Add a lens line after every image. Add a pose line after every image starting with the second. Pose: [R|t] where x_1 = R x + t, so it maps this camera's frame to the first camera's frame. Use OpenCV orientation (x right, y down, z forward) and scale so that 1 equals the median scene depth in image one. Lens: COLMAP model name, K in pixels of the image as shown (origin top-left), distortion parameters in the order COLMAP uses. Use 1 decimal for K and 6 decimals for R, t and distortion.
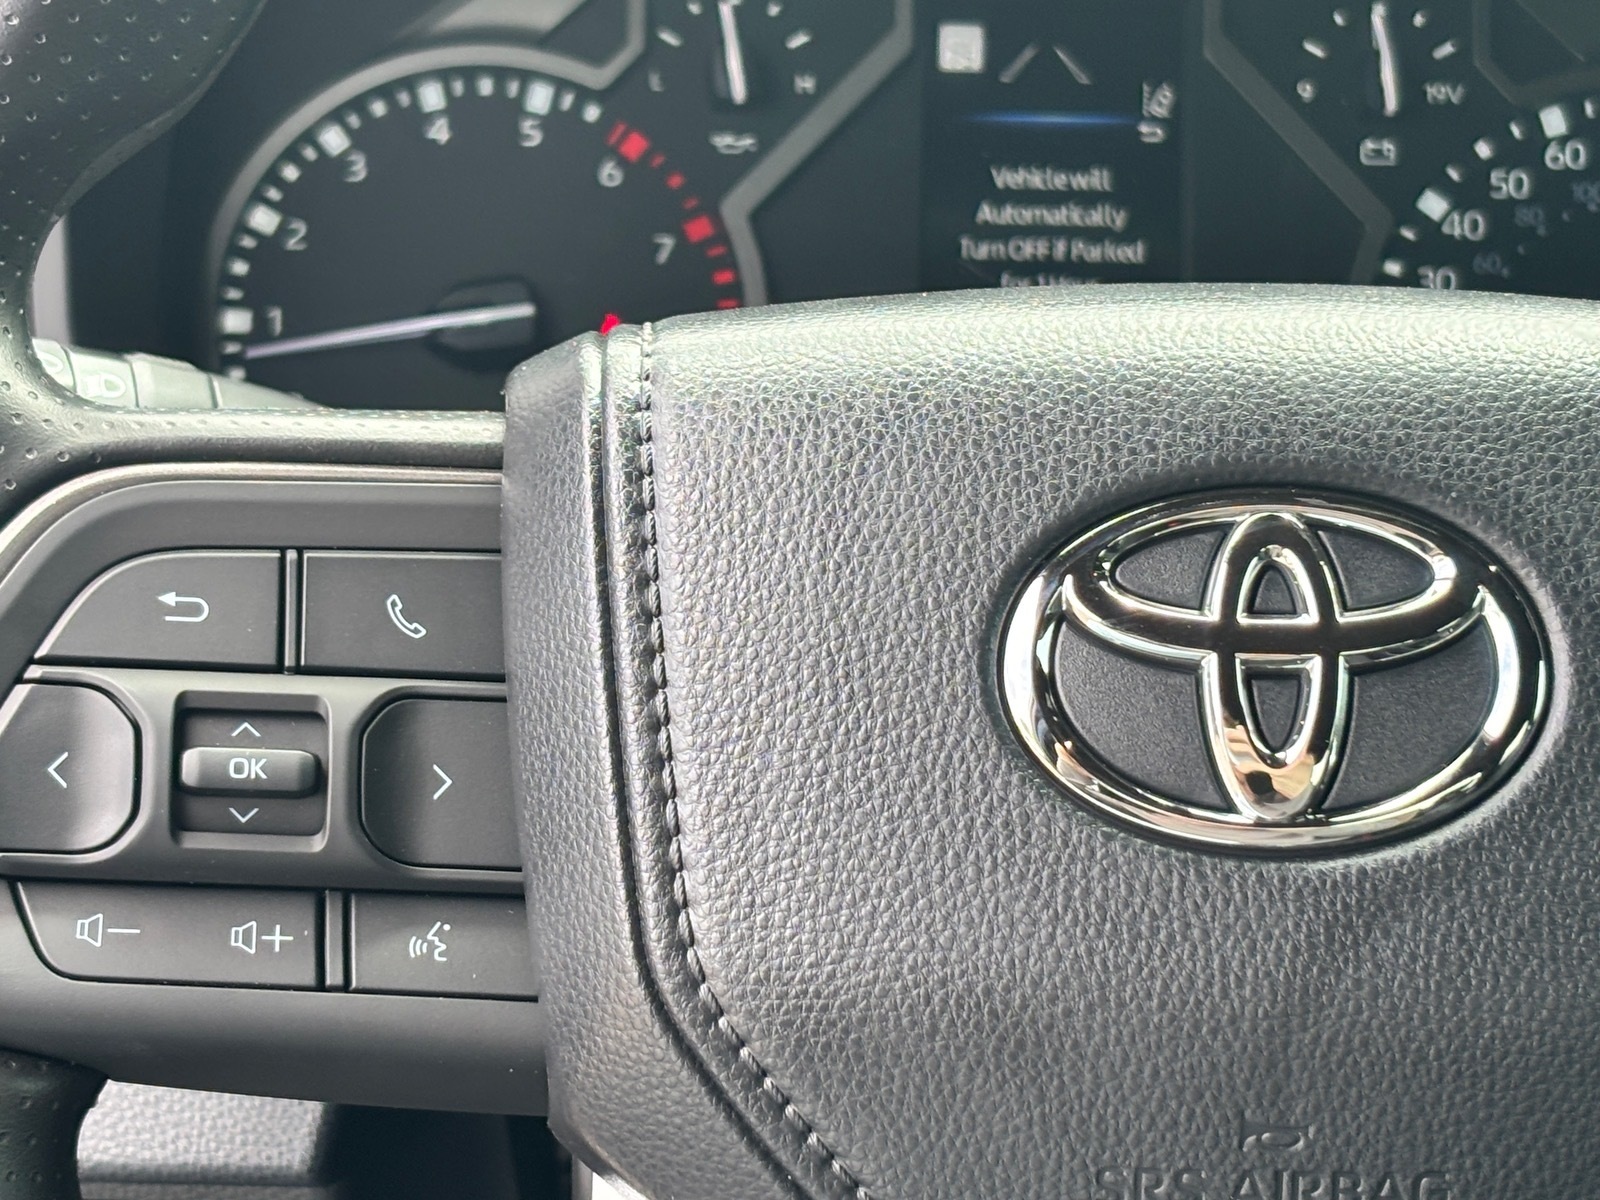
lens RADIAL K [[3923.5, 0, 716.4], [0, 3923.5, 663.2], [0, 0, 1]] dist [0.166604, 0.000000]
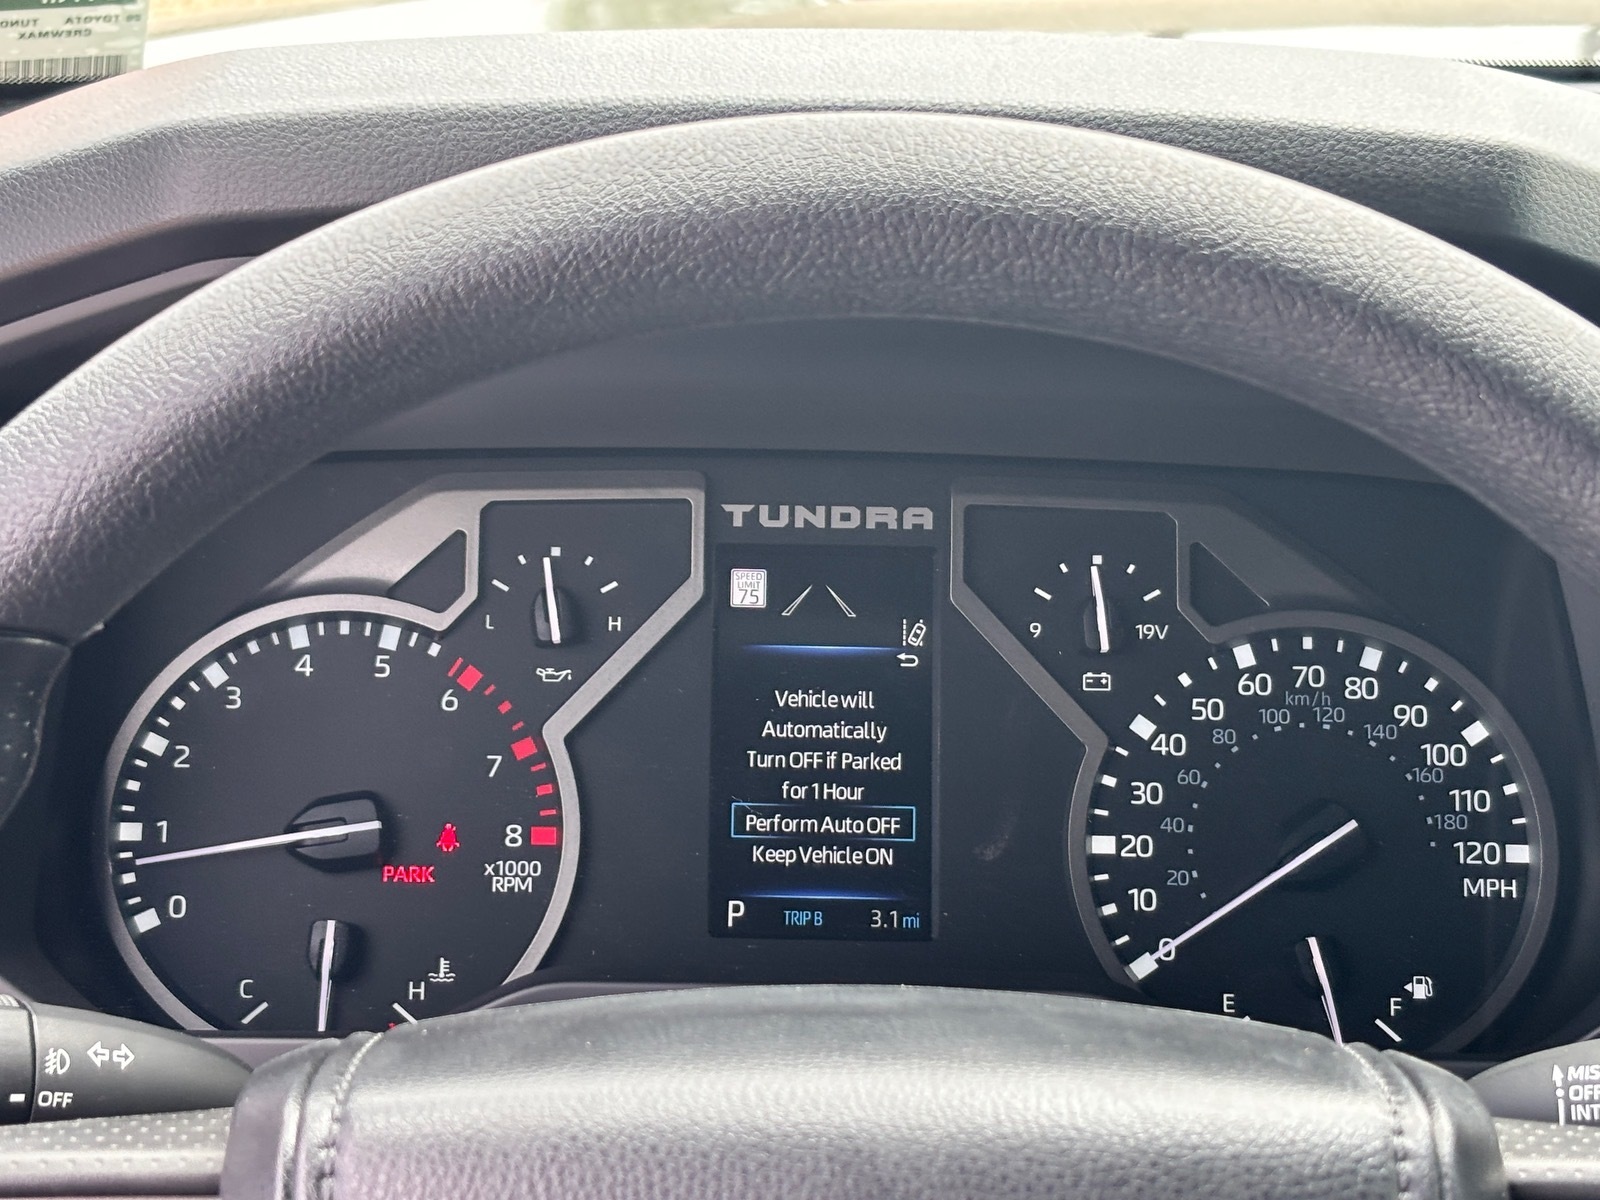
lens RADIAL K [[3223.8, 0, 737.8], [0, 3223.8, 610.0], [0, 0, 1]] dist [0.147262, 0.000000]
pose [[0.999942, -0.002809, -0.010422, 0.111703], [0.002604, 0.999804, -0.019643, -0.211691], [0.010475, 0.019615, 0.999753, 0.045981]]
